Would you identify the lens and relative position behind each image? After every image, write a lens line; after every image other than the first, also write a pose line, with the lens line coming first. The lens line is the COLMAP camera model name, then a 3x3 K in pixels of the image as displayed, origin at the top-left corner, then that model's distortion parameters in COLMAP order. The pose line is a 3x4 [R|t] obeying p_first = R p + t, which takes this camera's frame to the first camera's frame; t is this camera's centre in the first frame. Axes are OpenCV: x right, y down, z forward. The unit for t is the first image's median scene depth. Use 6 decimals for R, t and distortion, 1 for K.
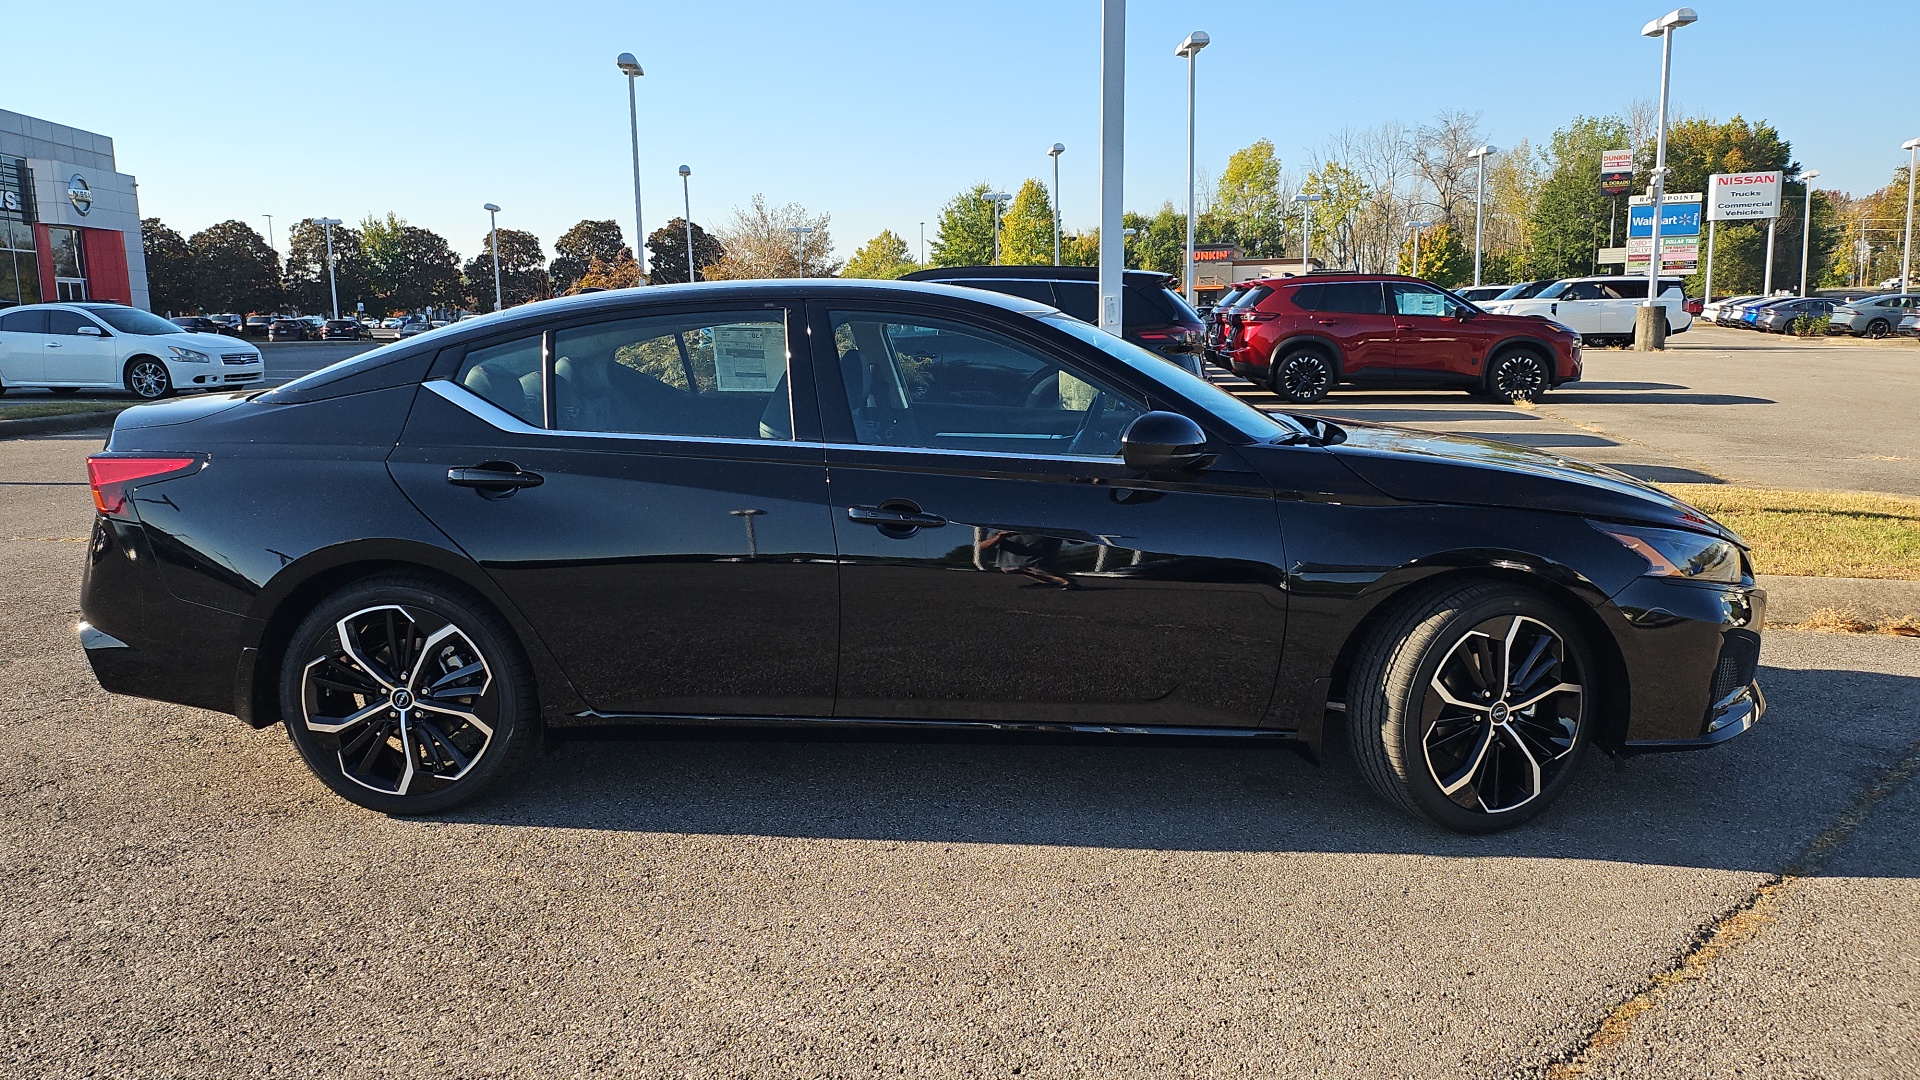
lens RADIAL K [[1349.2, 0, 981.1], [0, 1349.2, 552.3], [0, 0, 1]] dist [0.062199, -0.074993]
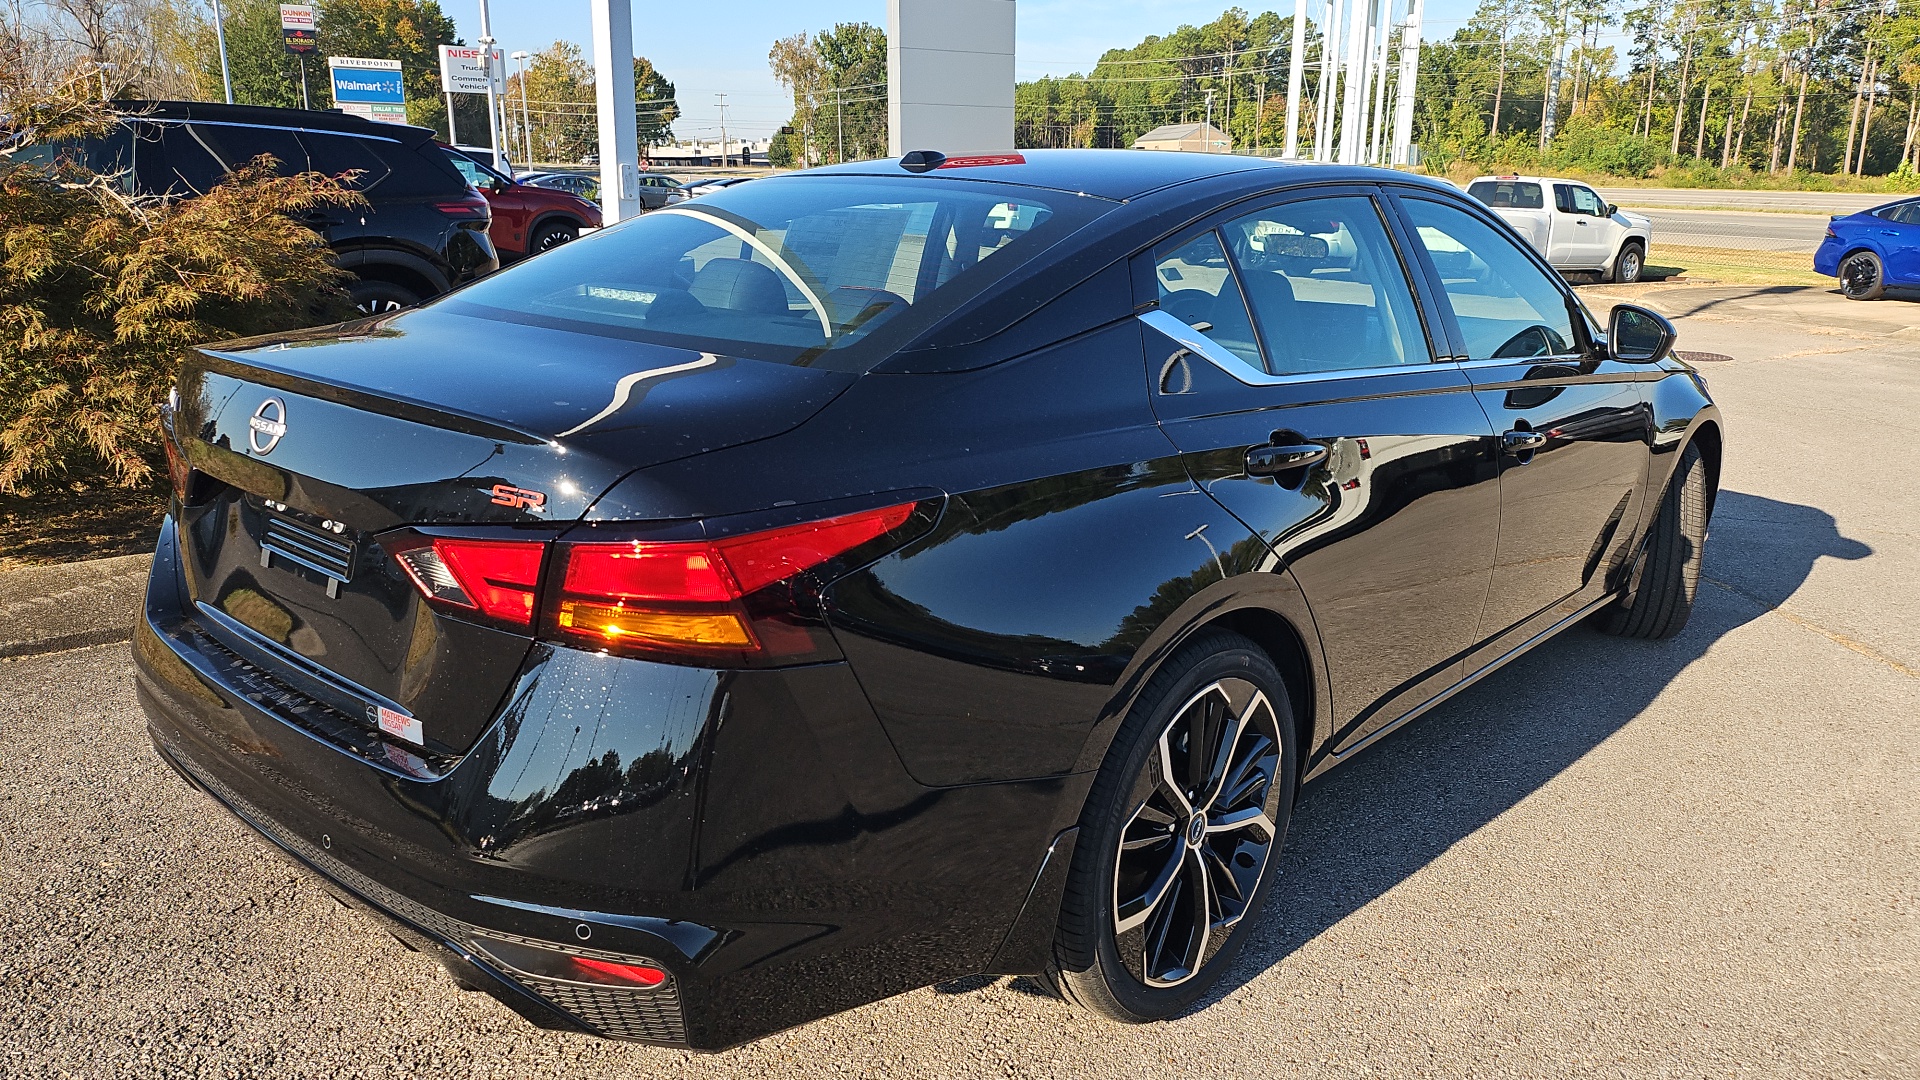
lens RADIAL K [[1349.2, 0, 981.1], [0, 1349.2, 552.3], [0, 0, 1]] dist [0.062199, -0.074993]
pose [[0.609435, -0.184097, 0.771166, -0.085841], [0.111577, 0.982903, 0.146467, -0.010864], [-0.784945, -0.003217, 0.619557, 0.063163]]
